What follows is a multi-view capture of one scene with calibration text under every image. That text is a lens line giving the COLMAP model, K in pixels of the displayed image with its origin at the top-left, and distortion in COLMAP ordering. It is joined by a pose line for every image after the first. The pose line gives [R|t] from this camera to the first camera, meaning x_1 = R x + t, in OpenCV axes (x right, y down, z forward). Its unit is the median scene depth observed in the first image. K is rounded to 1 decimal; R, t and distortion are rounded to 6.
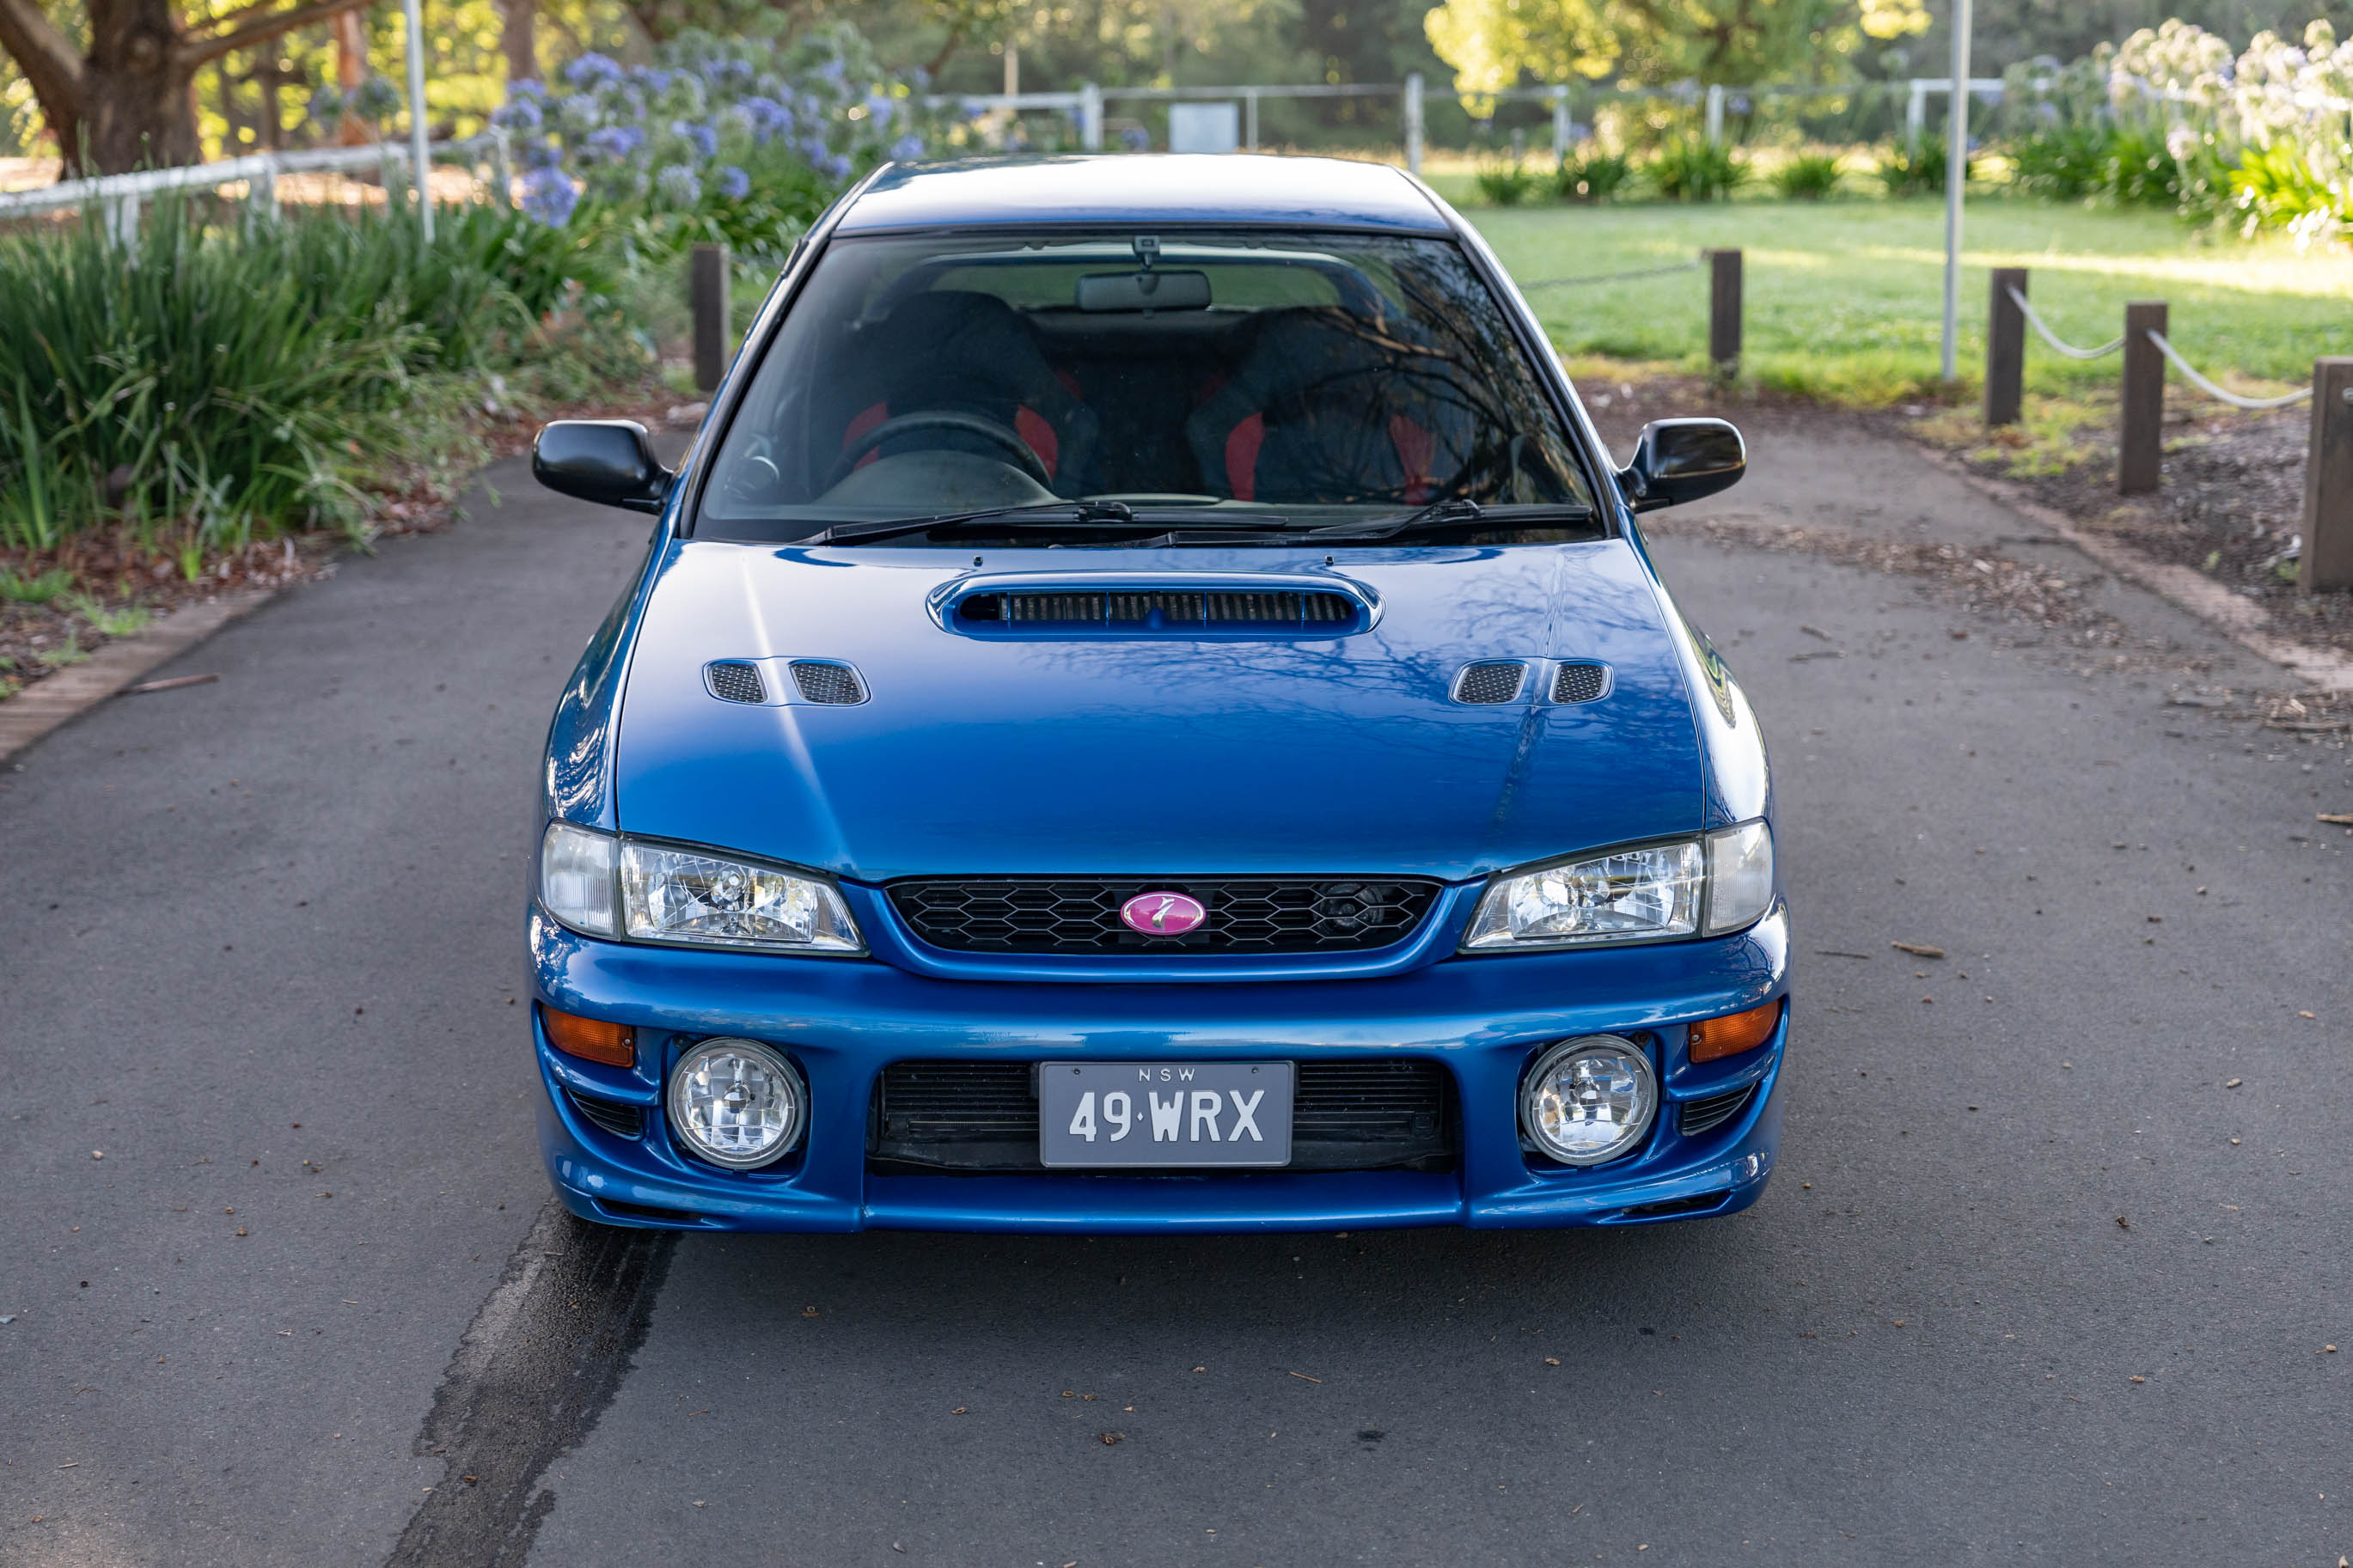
lens RADIAL K [[3583.0, 0, 1137.7], [0, 3583.0, 772.7], [0, 0, 1]] dist [0.024984, -0.040362]
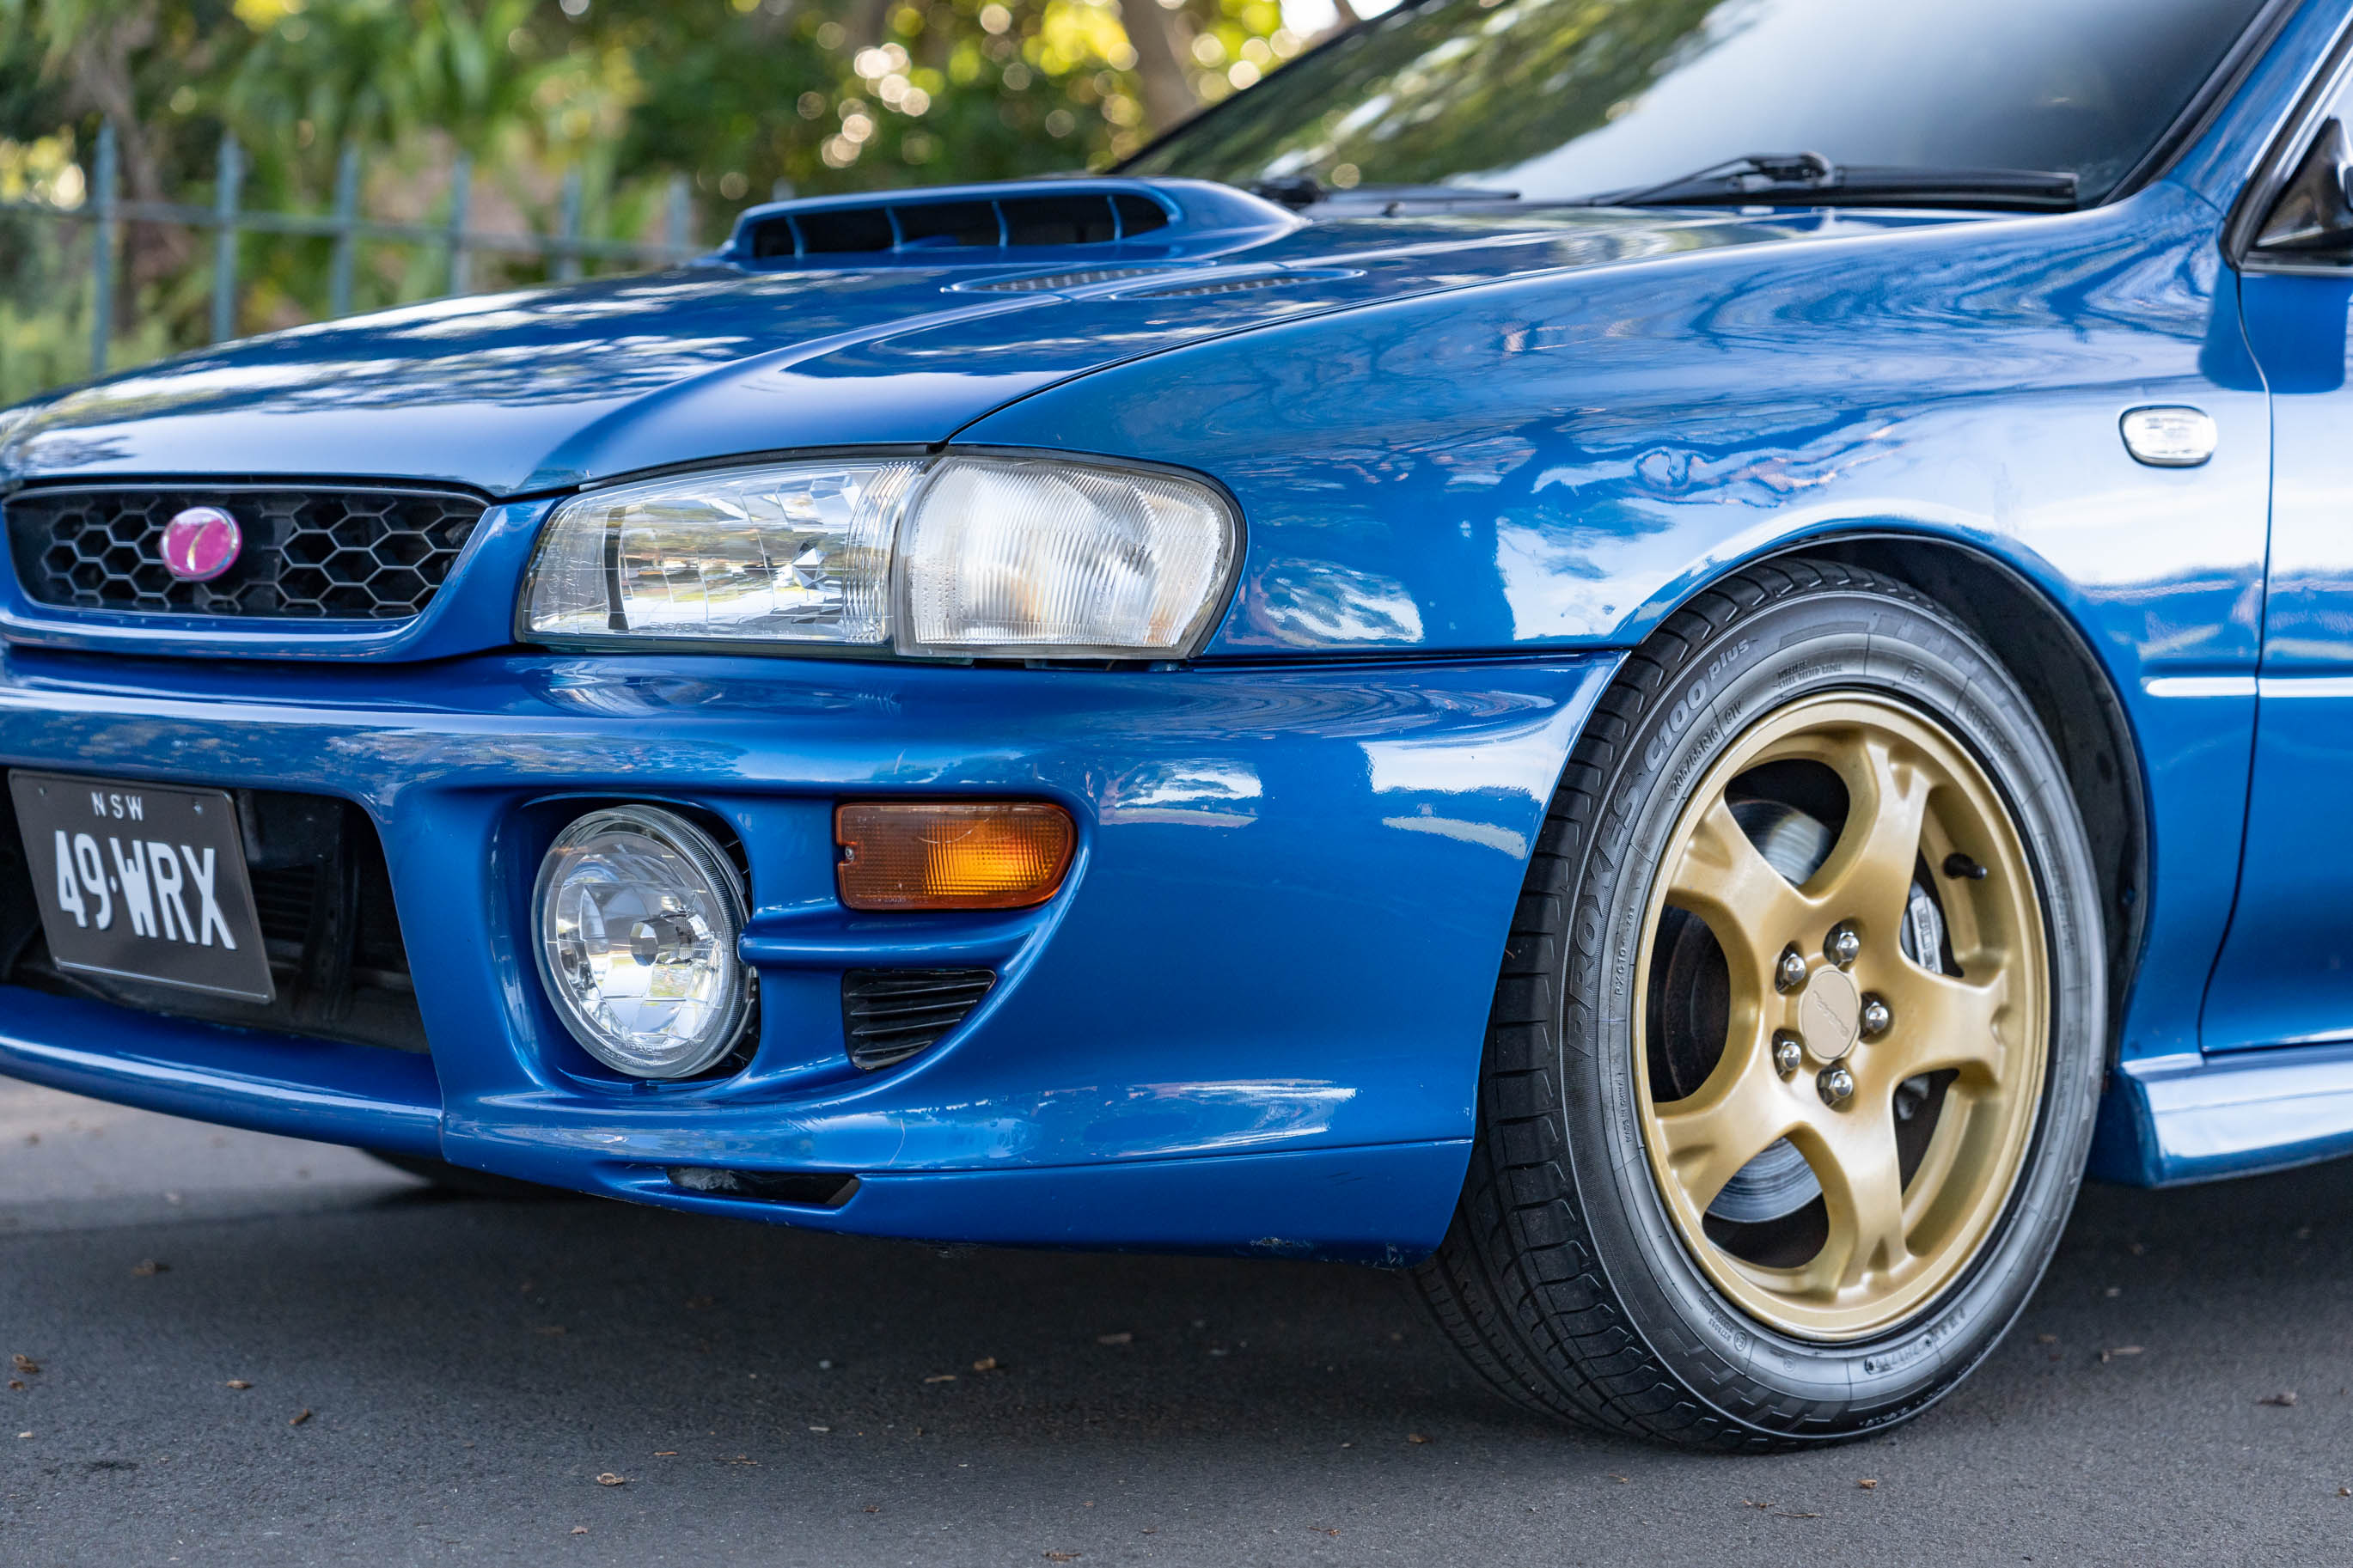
lens RADIAL K [[4572.5, 0, 1228.6], [0, 4572.5, 788.0], [0, 0, 1]] dist [0.022277, 0.042659]
pose [[0.661307, 0.050358, -0.748423, 0.566283], [-0.185440, 0.977750, -0.098067, 0.100644], [0.726833, 0.203639, 0.655931, 0.538187]]
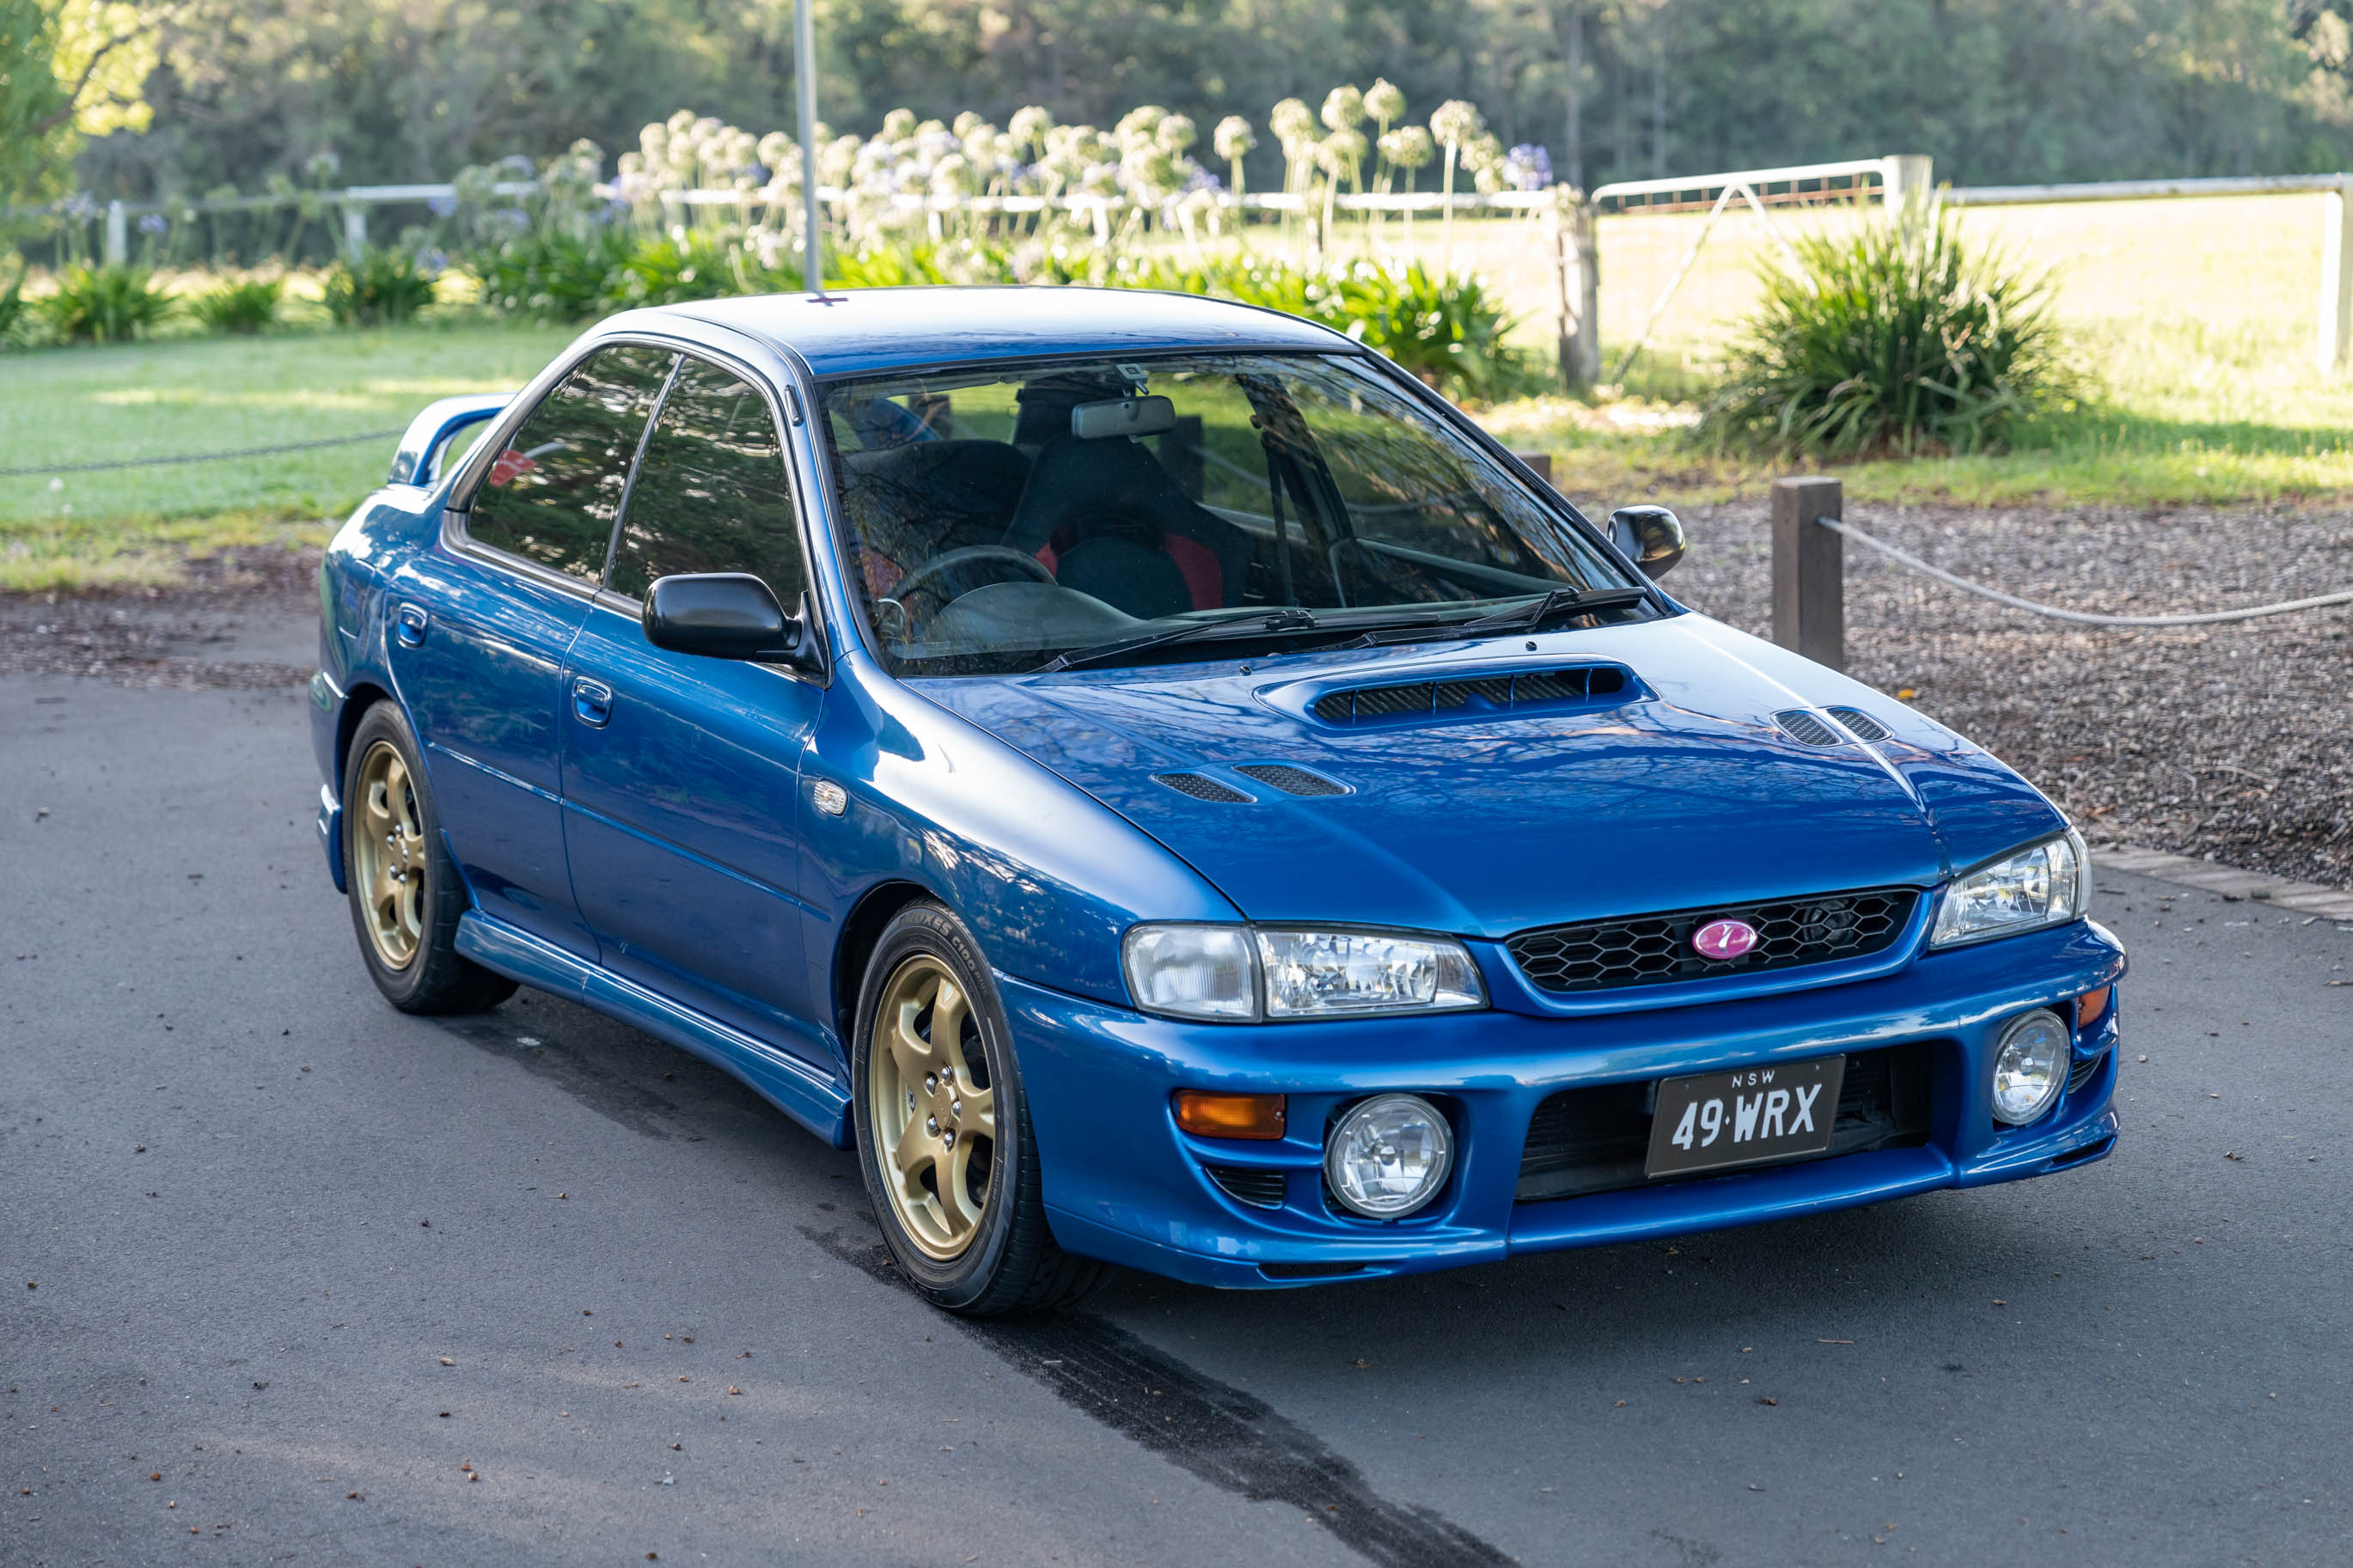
lens RADIAL K [[4561.9, 0, 1176.5], [0, 4561.9, 784.0], [0, 0, 1]] dist [0.140111, -1.628581]
pose [[0.894708, -0.084729, 0.438541, -0.651120], [0.110846, 0.993247, -0.034244, 0.017452], [-0.432678, 0.079249, 0.898059, -0.188628]]
